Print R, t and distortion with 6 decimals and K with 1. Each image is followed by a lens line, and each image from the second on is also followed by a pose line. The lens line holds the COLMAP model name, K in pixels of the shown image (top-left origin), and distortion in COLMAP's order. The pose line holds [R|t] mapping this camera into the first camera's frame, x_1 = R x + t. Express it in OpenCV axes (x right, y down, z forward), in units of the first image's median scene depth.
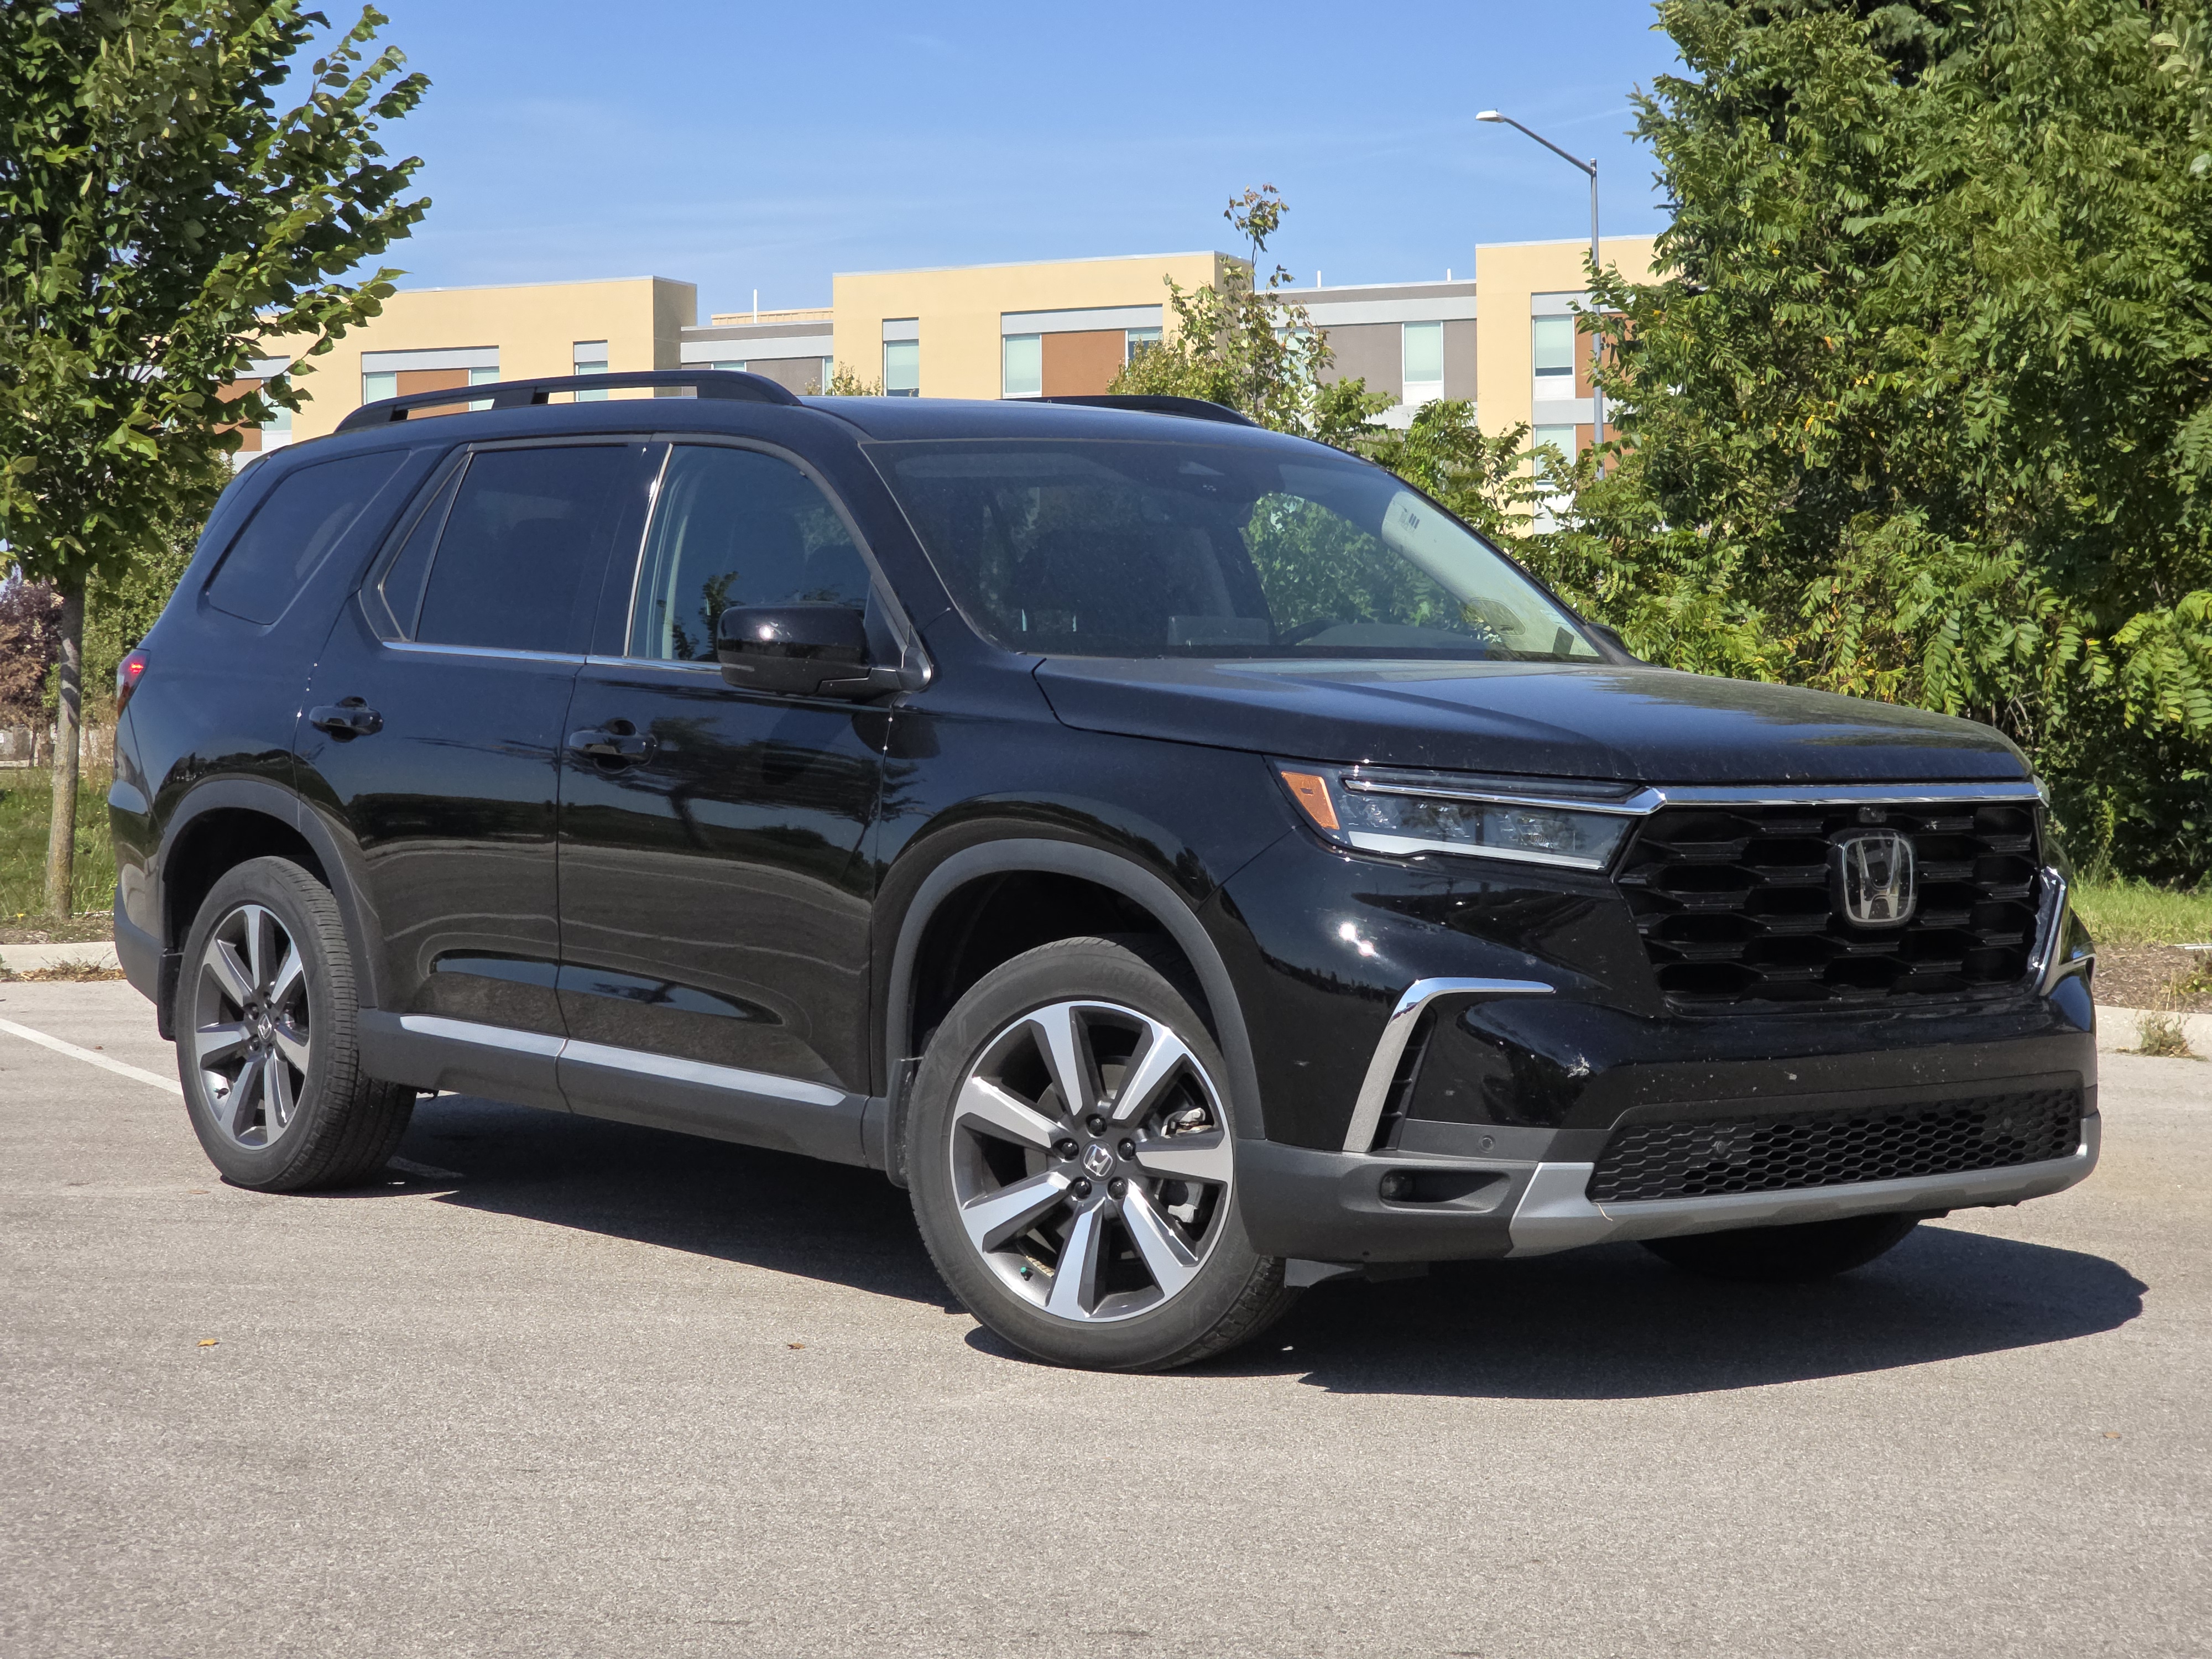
lens RADIAL K [[4391.9, 0, 1106.0], [0, 4391.9, 829.5], [0, 0, 1]] dist [-0.033930, 0.022452]
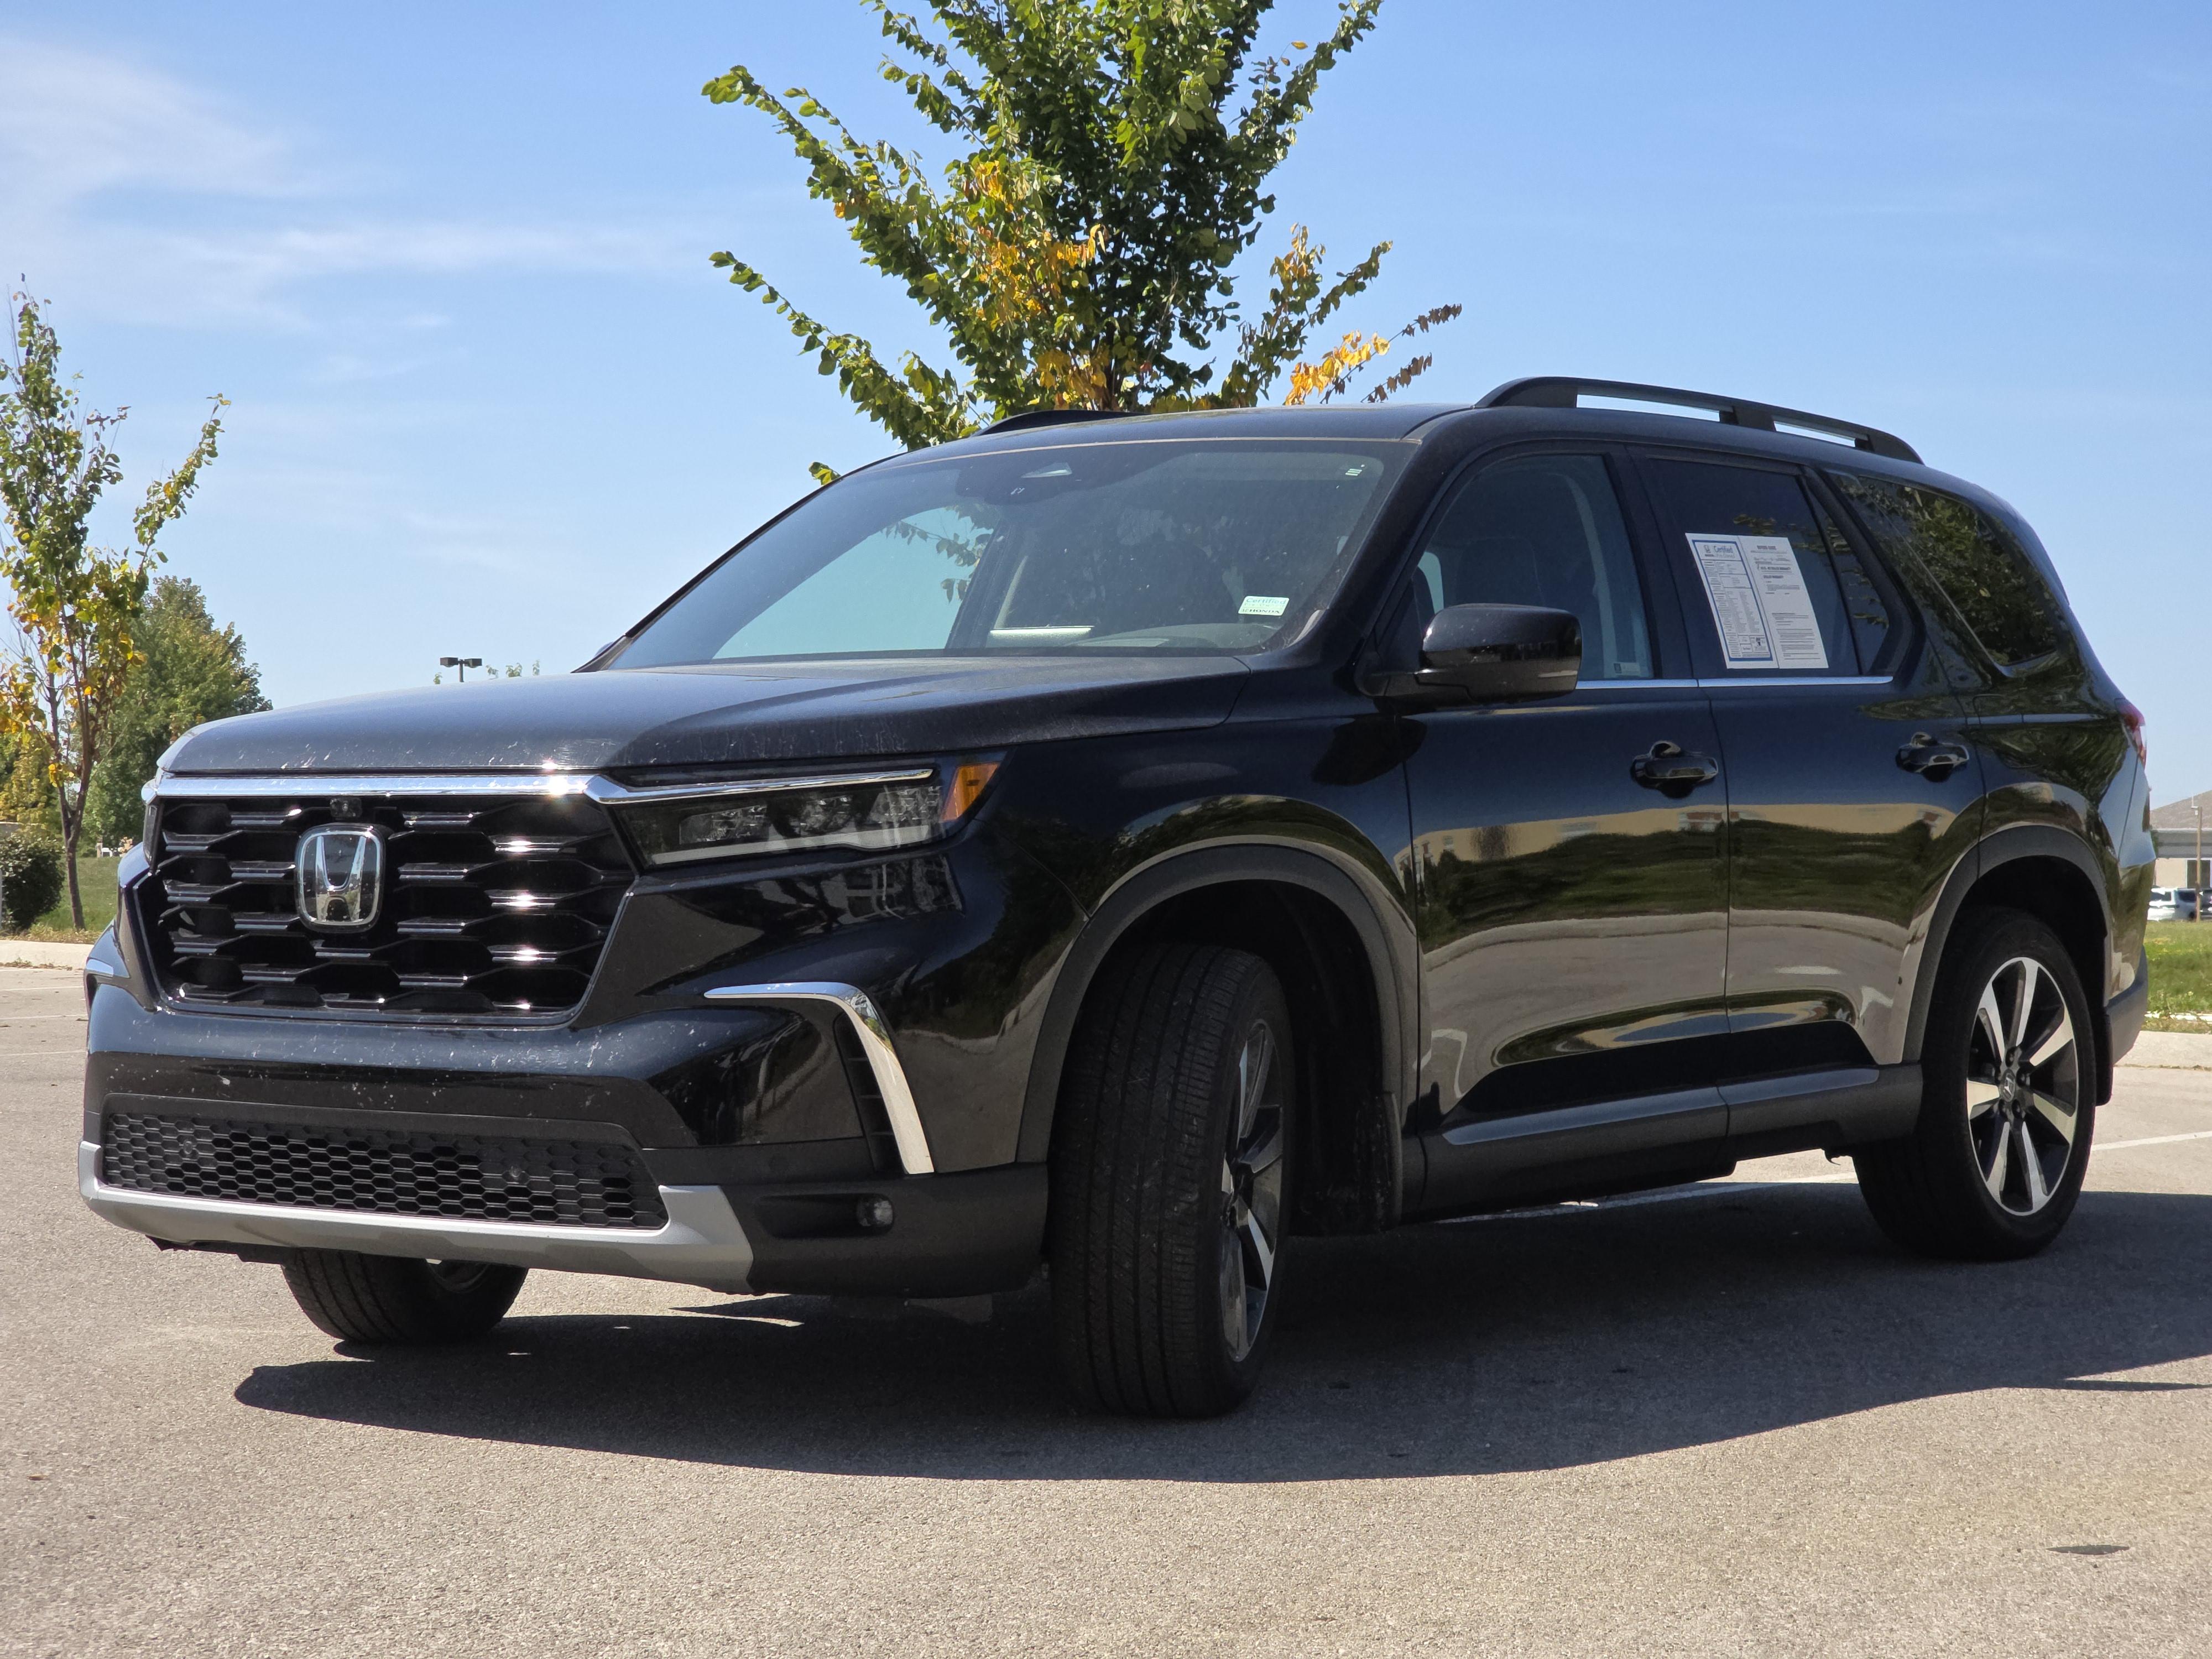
lens RADIAL K [[4391.9, 0, 1106.0], [0, 4391.9, 829.5], [0, 0, 1]] dist [-0.033930, 0.022452]
pose [[0.240204, -0.001104, -0.970722, 1.110430], [-0.025761, 0.999640, -0.007512, 0.004204], [0.970380, 0.026811, 0.240089, 0.948012]]
